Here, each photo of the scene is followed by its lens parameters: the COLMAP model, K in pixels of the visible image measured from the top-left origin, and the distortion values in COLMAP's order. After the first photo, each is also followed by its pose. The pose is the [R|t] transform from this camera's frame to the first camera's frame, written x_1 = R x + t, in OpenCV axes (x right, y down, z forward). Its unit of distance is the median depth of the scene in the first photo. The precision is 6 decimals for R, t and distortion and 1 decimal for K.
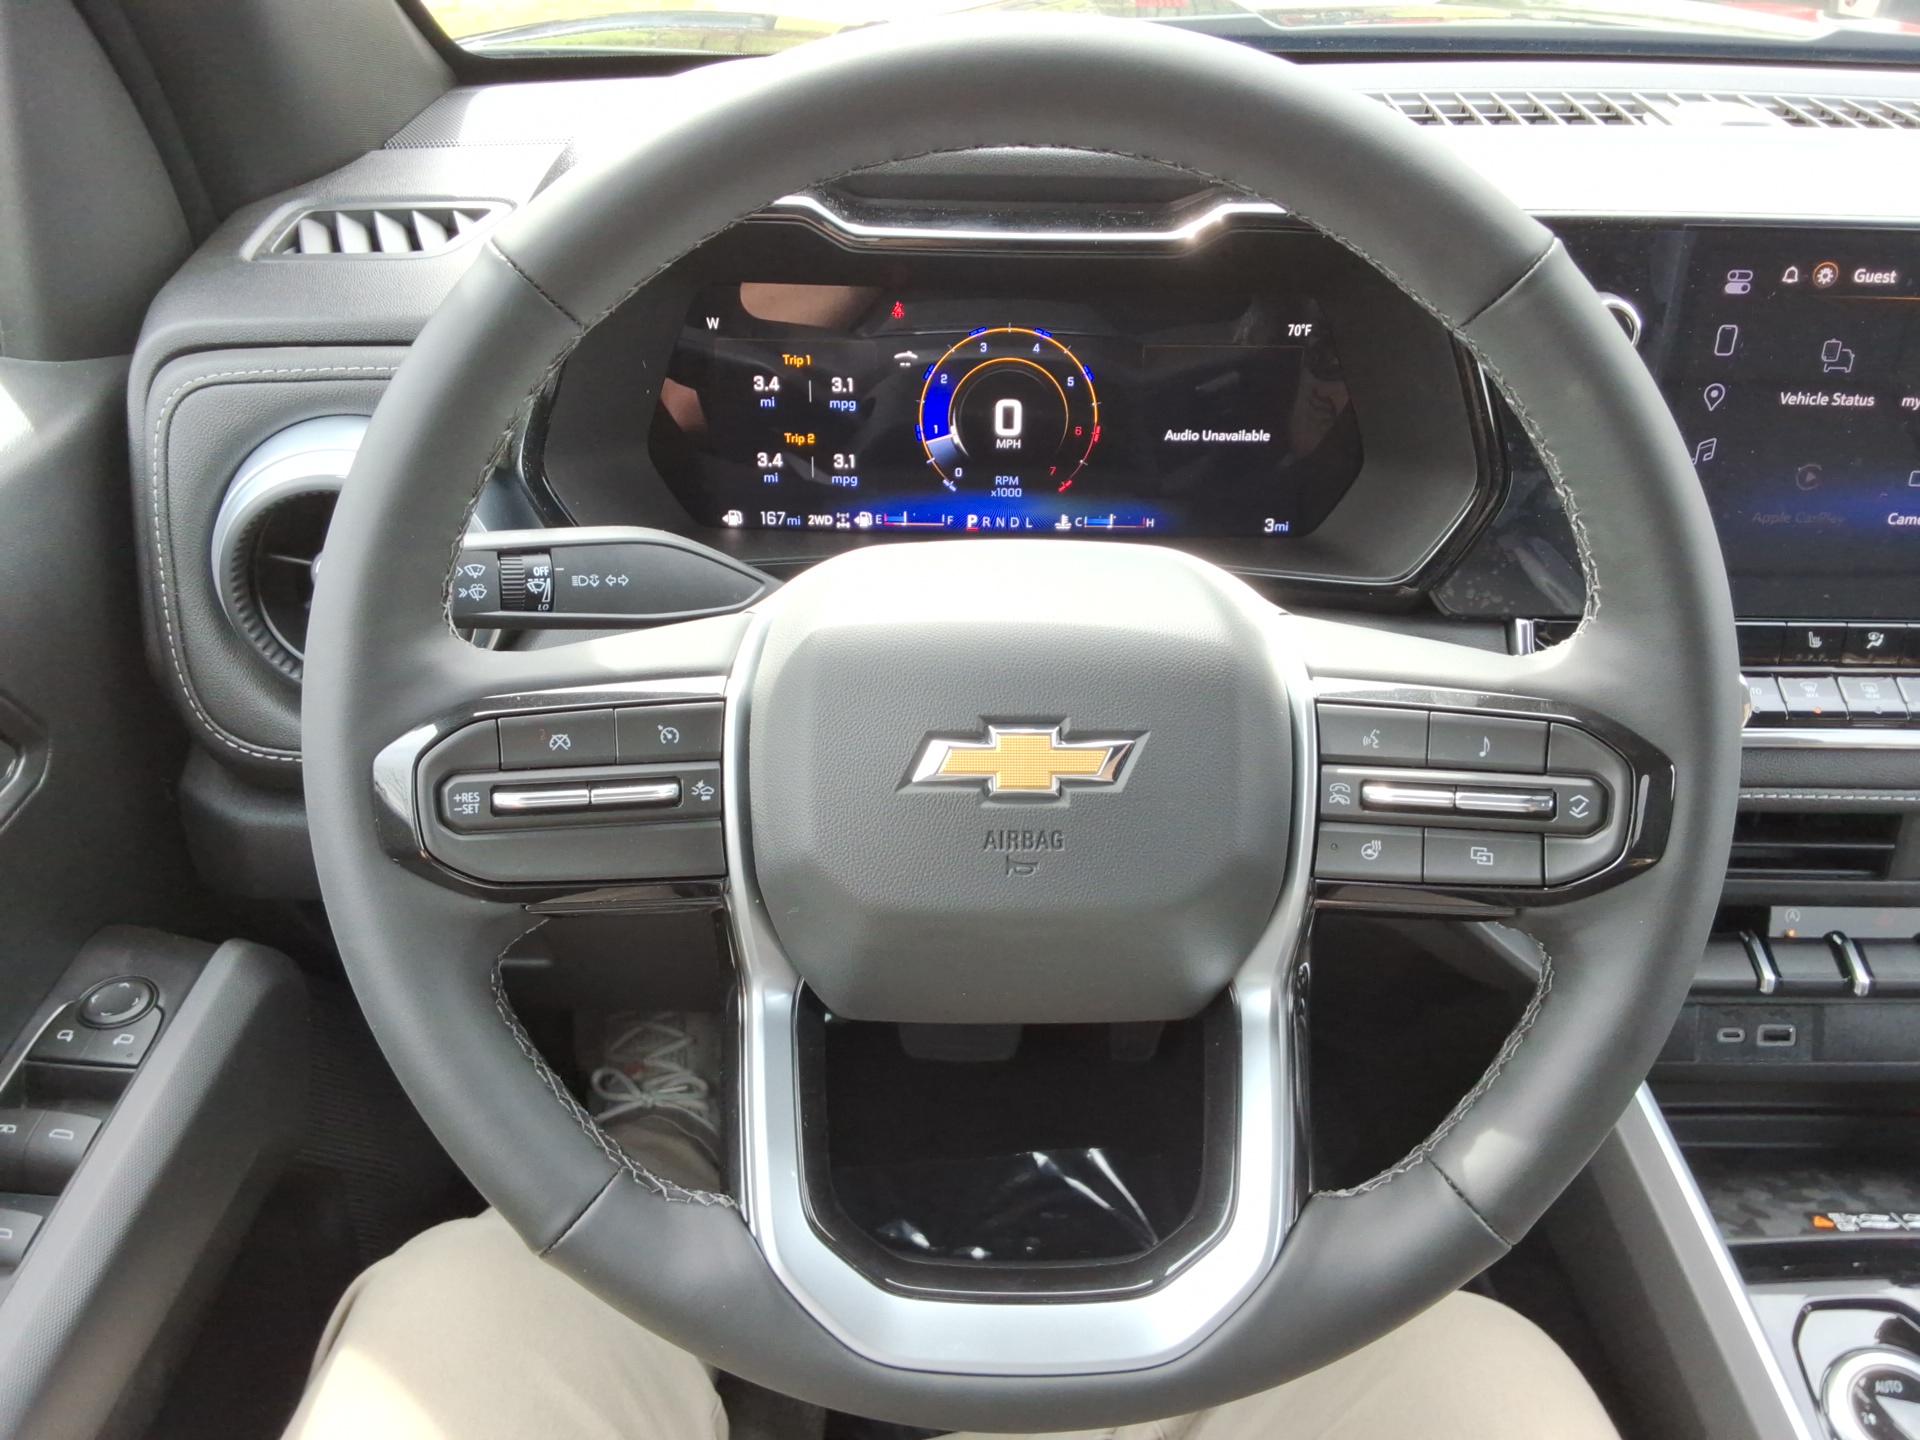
lens RADIAL K [[1540.1, 0, 961.7], [0, 1540.1, 693.7], [0, 0, 1]] dist [0.111265, -0.173972]
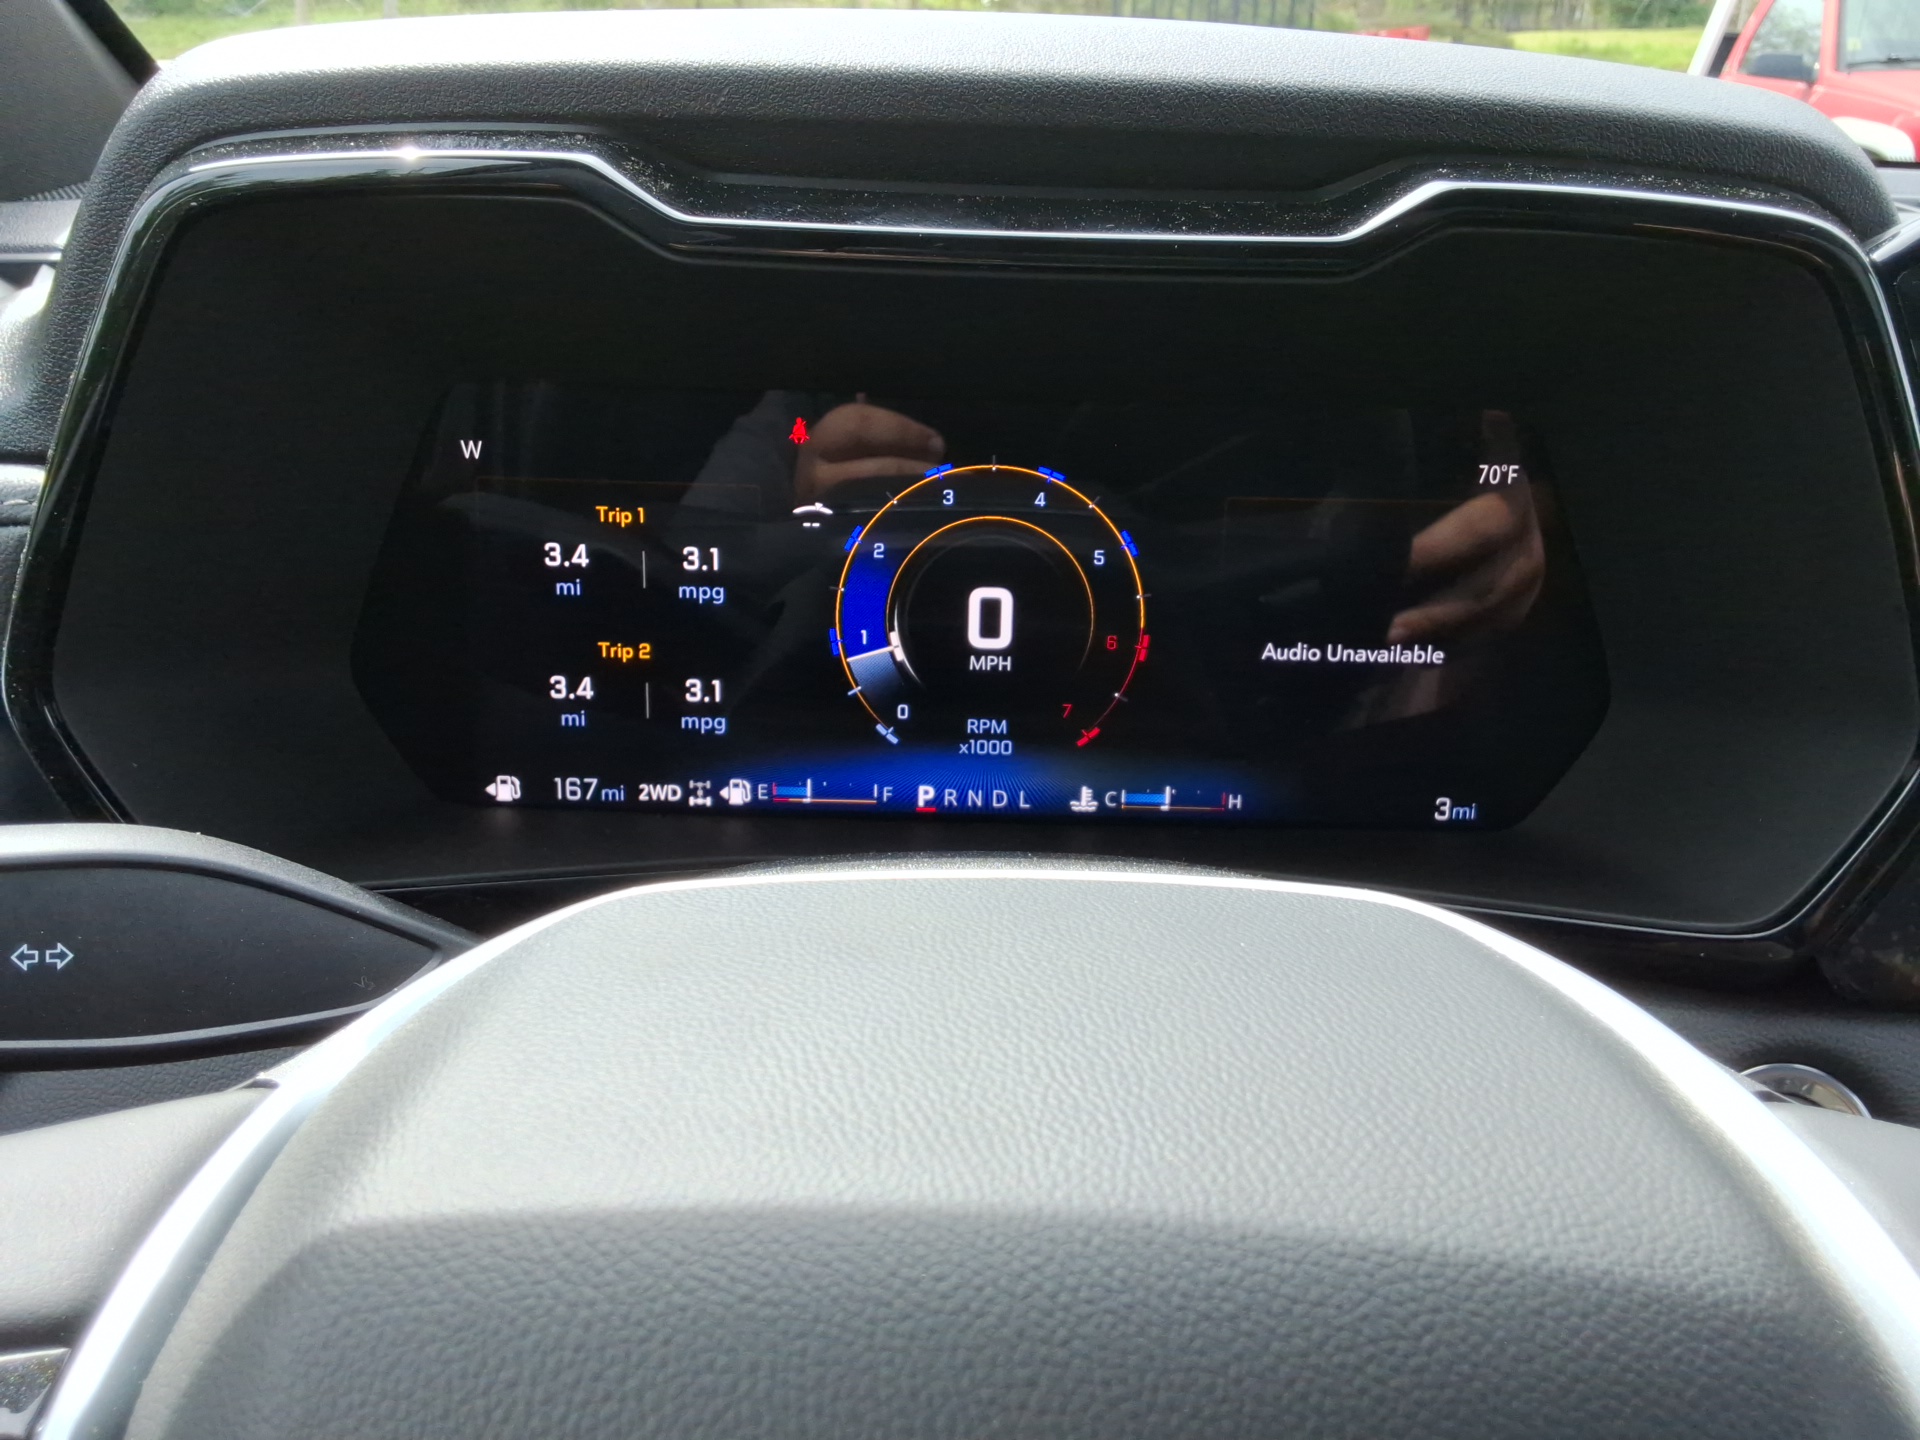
lens RADIAL K [[1540.1, 0, 947.7], [0, 1540.1, 707.1], [0, 0, 1]] dist [0.111265, -0.173972]
pose [[0.999903, 0.009172, 0.010499, 0.008835], [-0.007463, 0.988257, -0.152616, -0.059486], [-0.011775, 0.152523, 0.988230, 0.447131]]
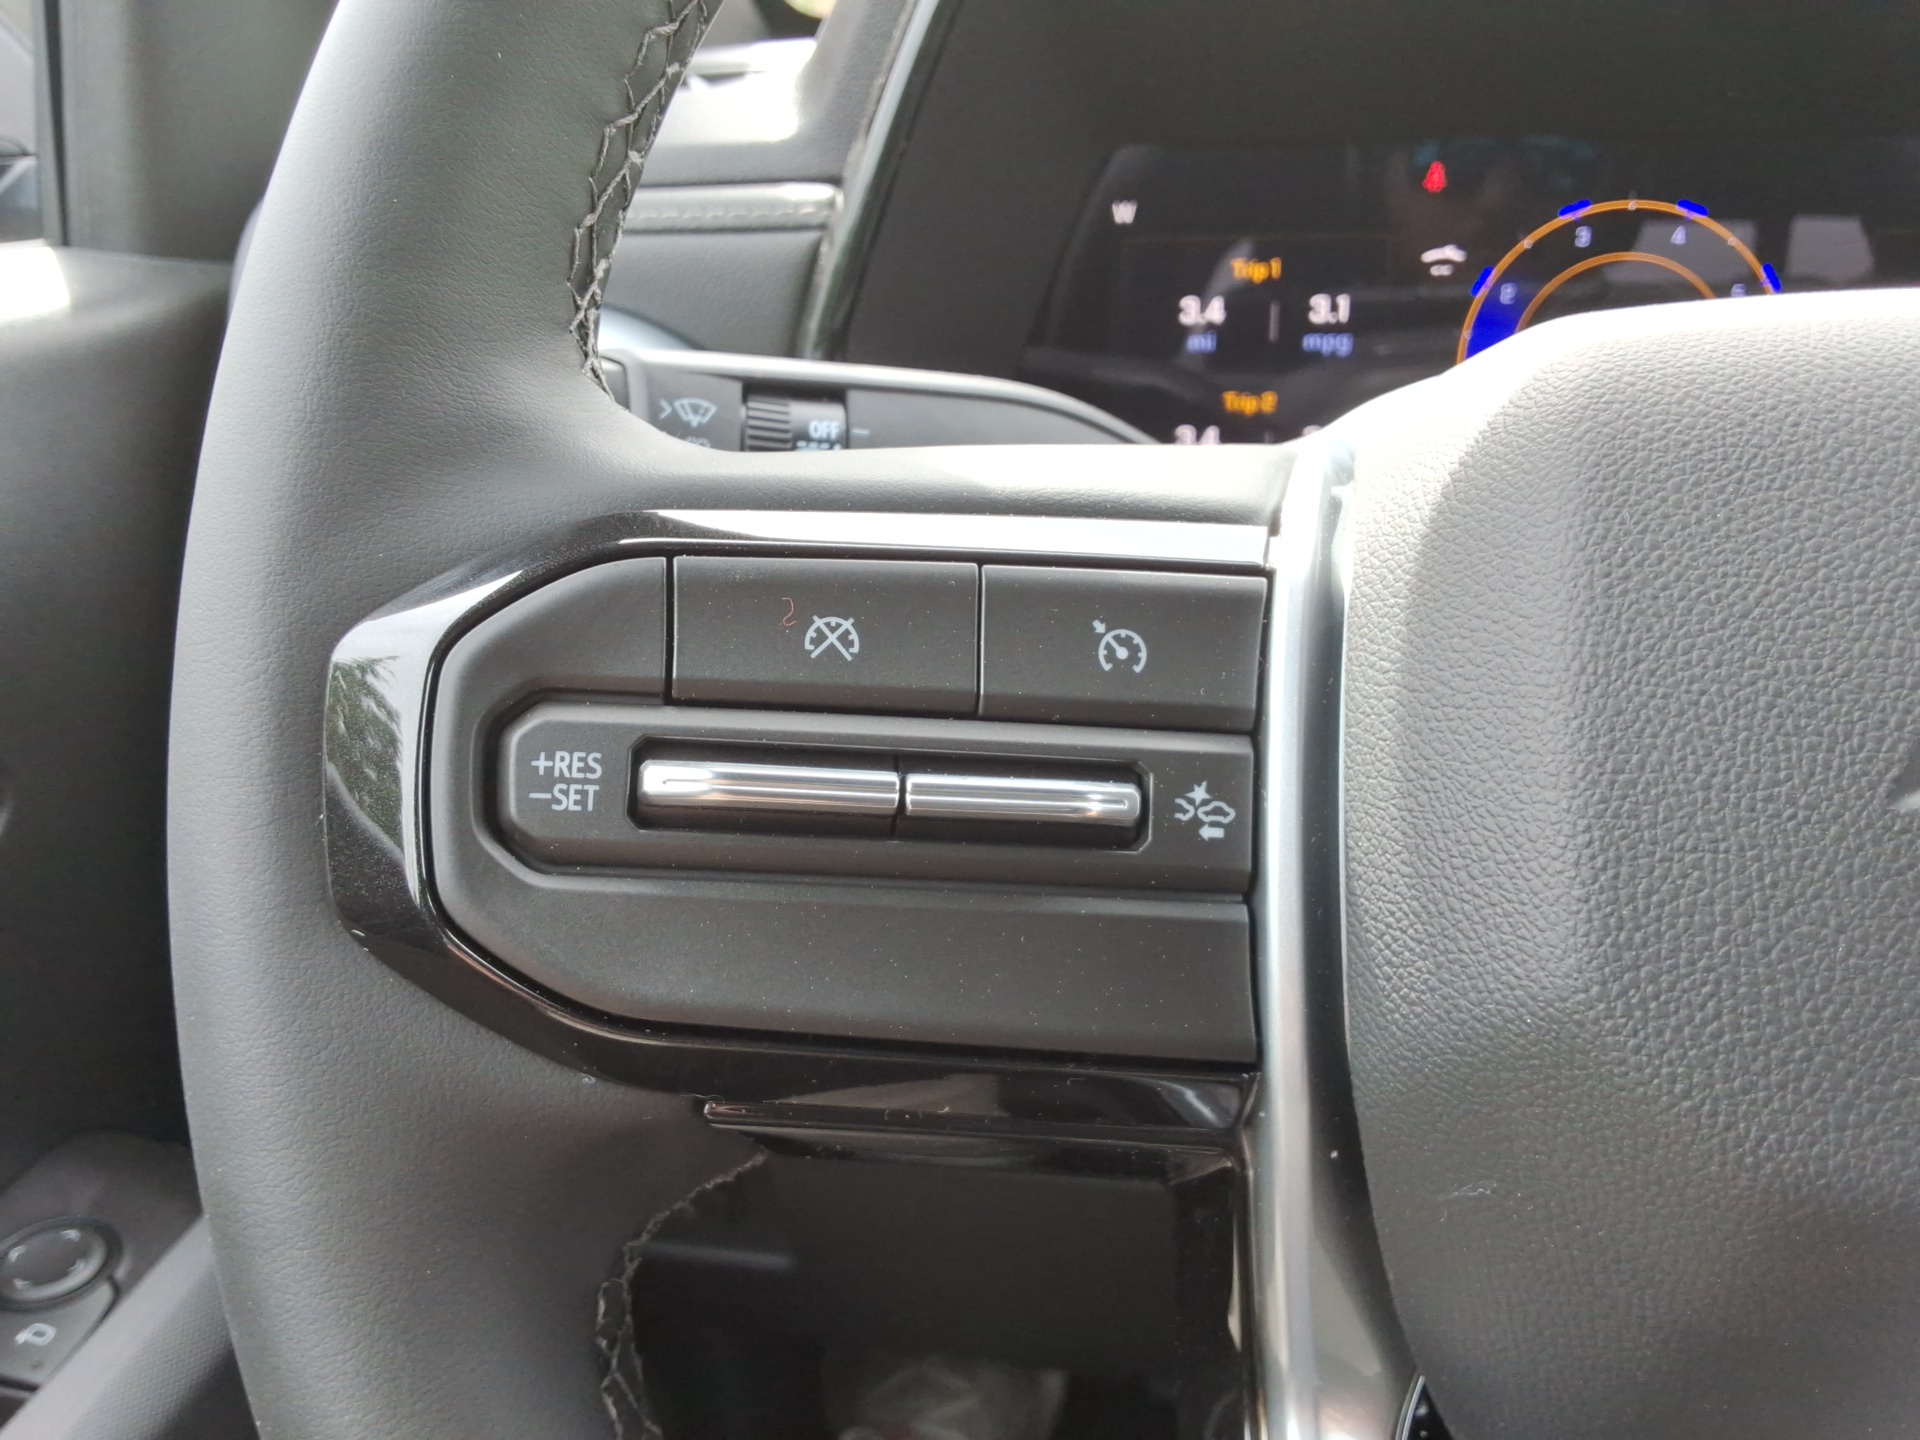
lens RADIAL K [[1540.1, 0, 964.9], [0, 1540.1, 700.8], [0, 0, 1]] dist [0.111265, -0.173972]
pose [[0.982846, 0.026690, -0.182488, -0.102964], [-0.059450, 0.982506, -0.176487, 0.067903], [0.174585, 0.184309, 0.967239, 0.418108]]
